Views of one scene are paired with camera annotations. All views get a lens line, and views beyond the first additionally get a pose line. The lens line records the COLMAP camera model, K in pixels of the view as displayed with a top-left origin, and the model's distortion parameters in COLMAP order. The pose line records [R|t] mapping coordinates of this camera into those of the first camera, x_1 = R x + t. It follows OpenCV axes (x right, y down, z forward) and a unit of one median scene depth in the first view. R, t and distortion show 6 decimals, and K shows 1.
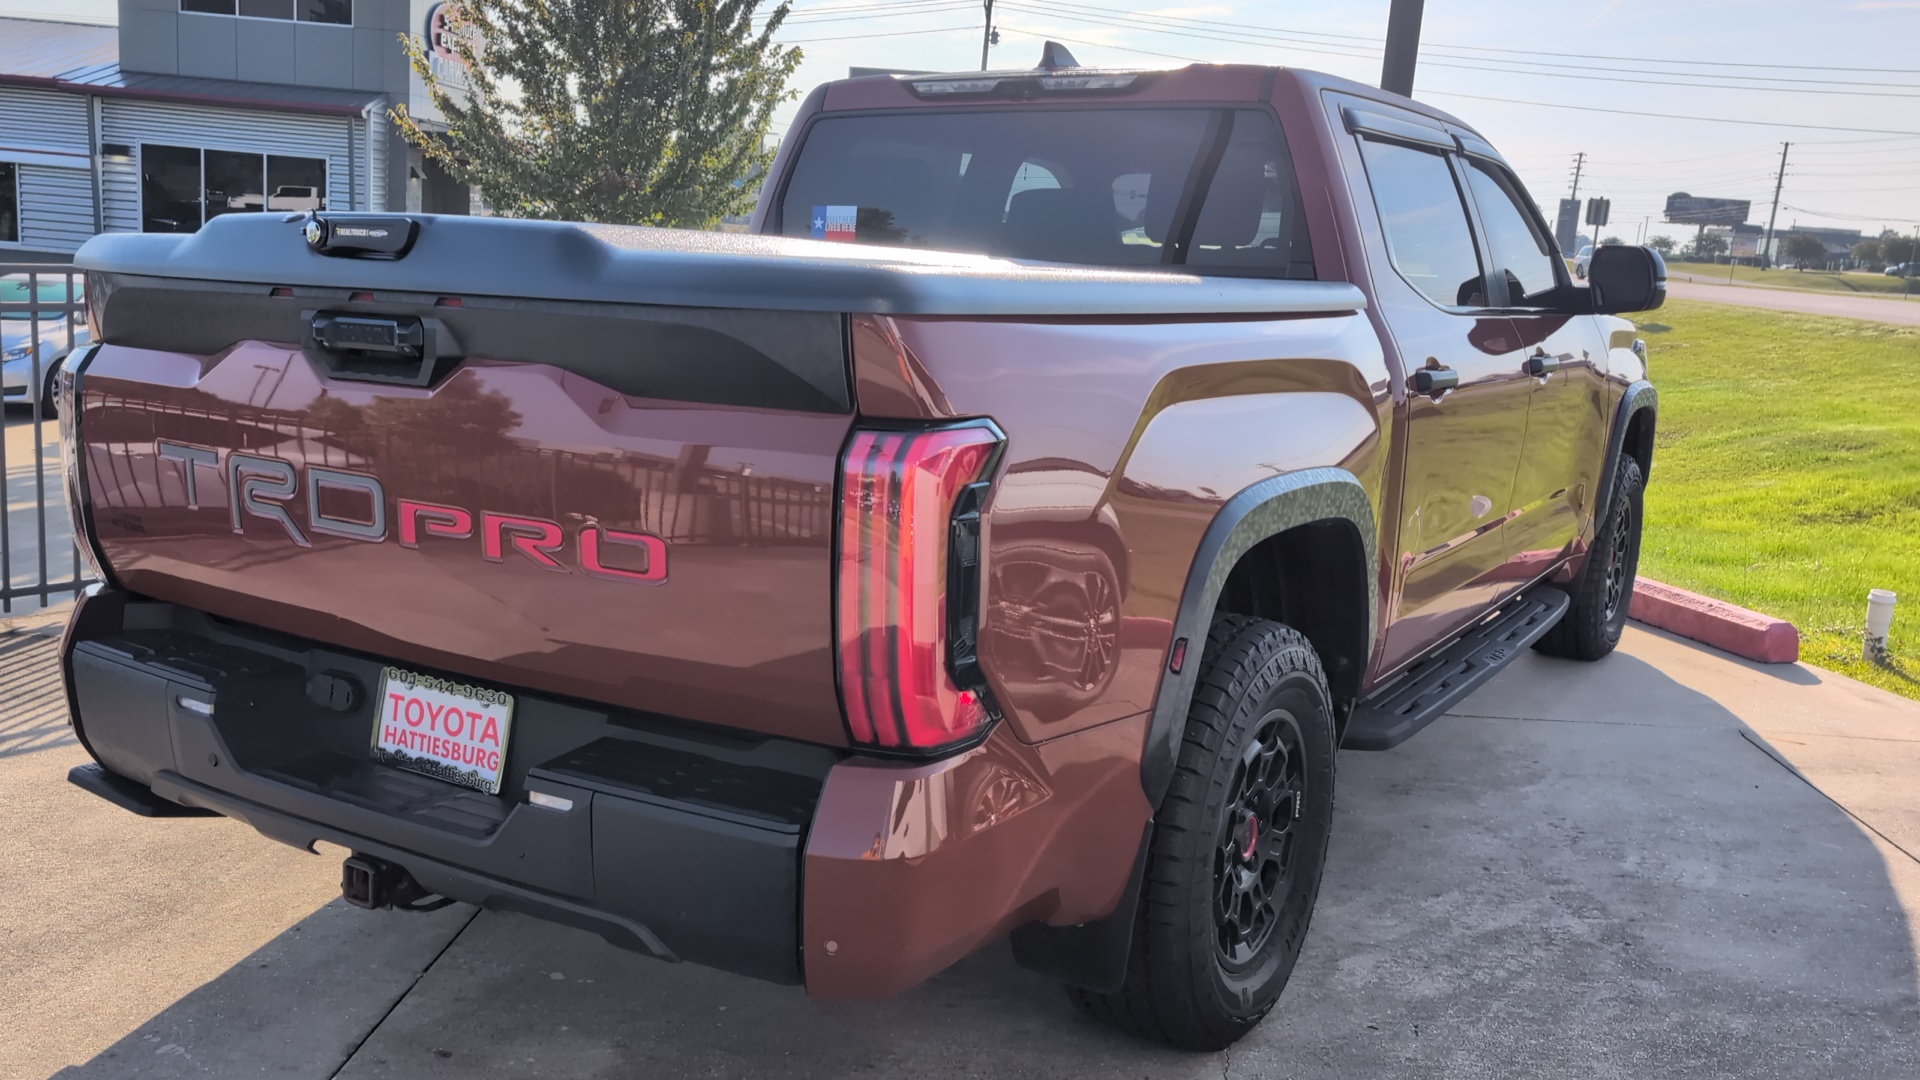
lens RADIAL K [[1626.9, 0, 960.9], [0, 1626.9, 546.2], [0, 0, 1]] dist [0.032955, -0.000290]
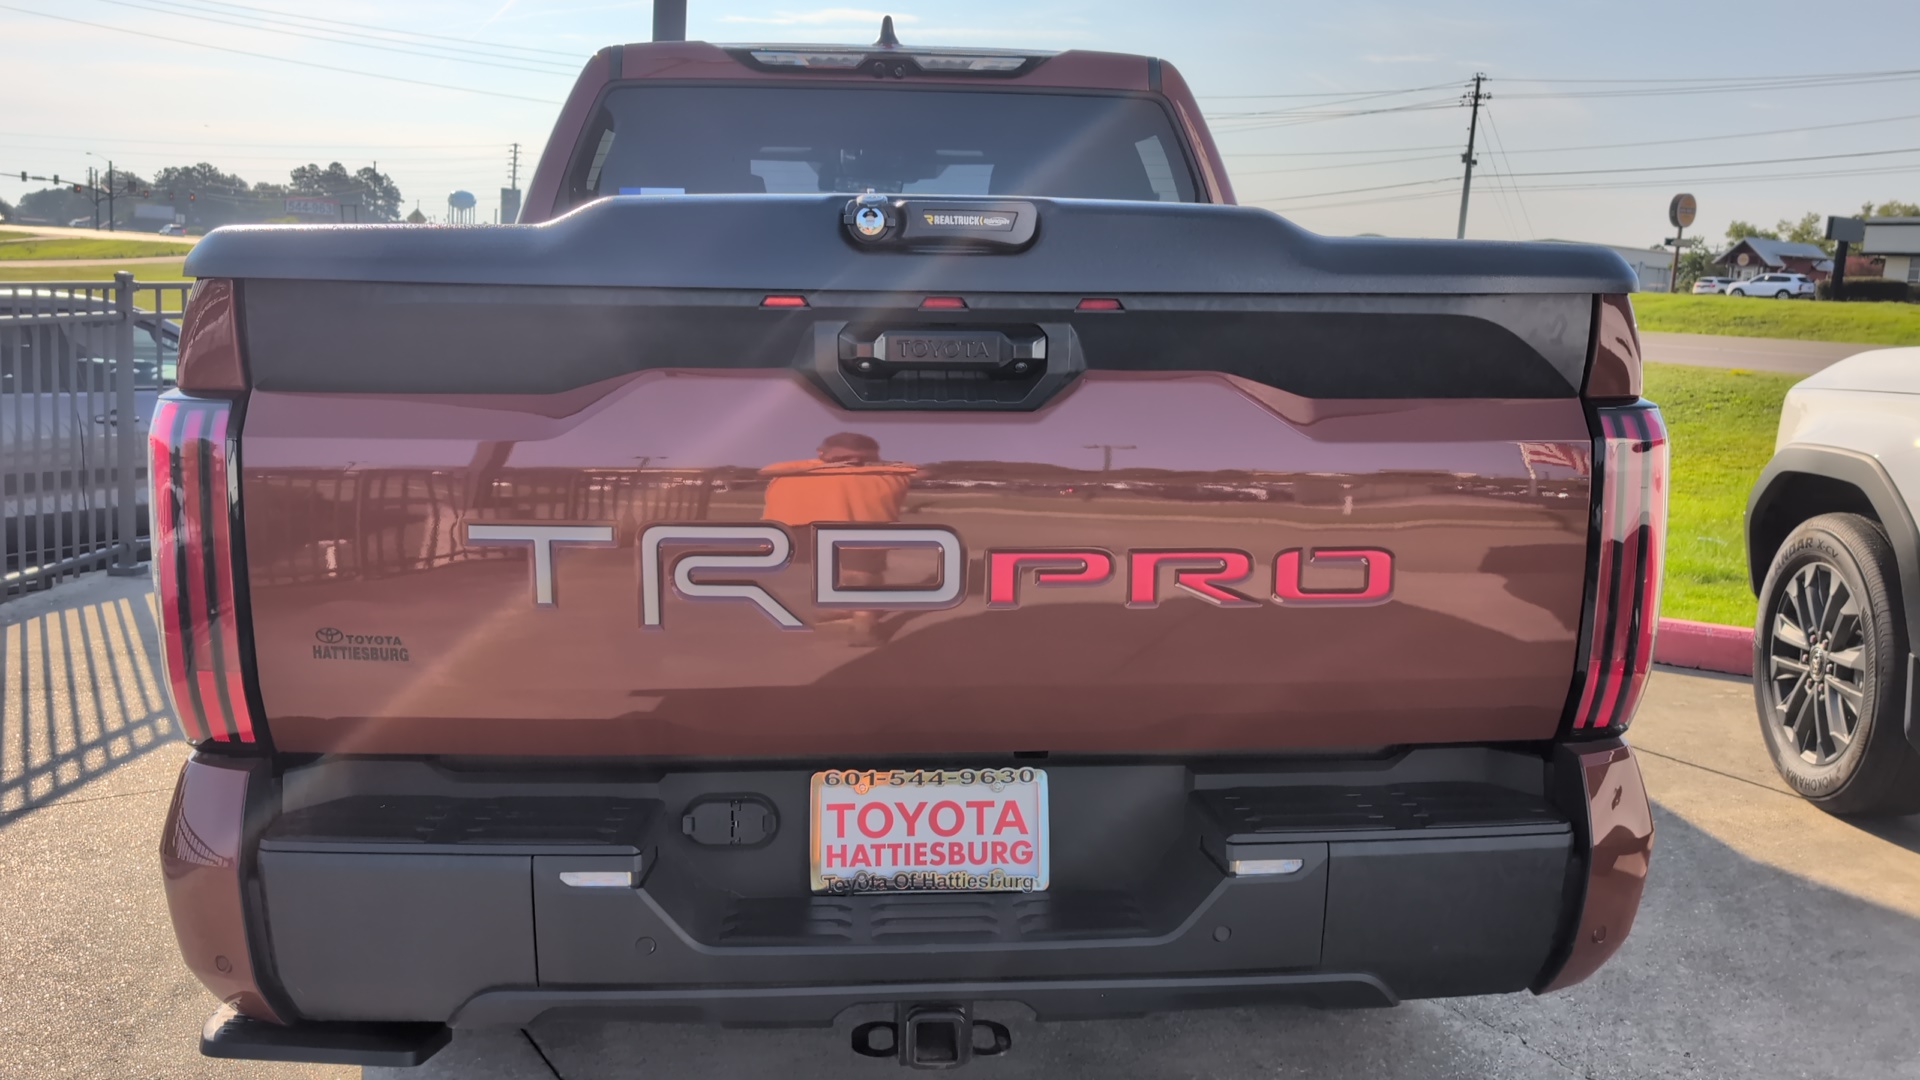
lens RADIAL K [[1626.9, 0, 961.8], [0, 1626.9, 534.8], [0, 0, 1]] dist [0.032955, -0.000290]
pose [[0.811429, -0.118114, 0.572392, -0.746692], [0.117949, 0.992309, 0.037558, -0.062277], [-0.572426, 0.037037, 0.819119, 0.320542]]
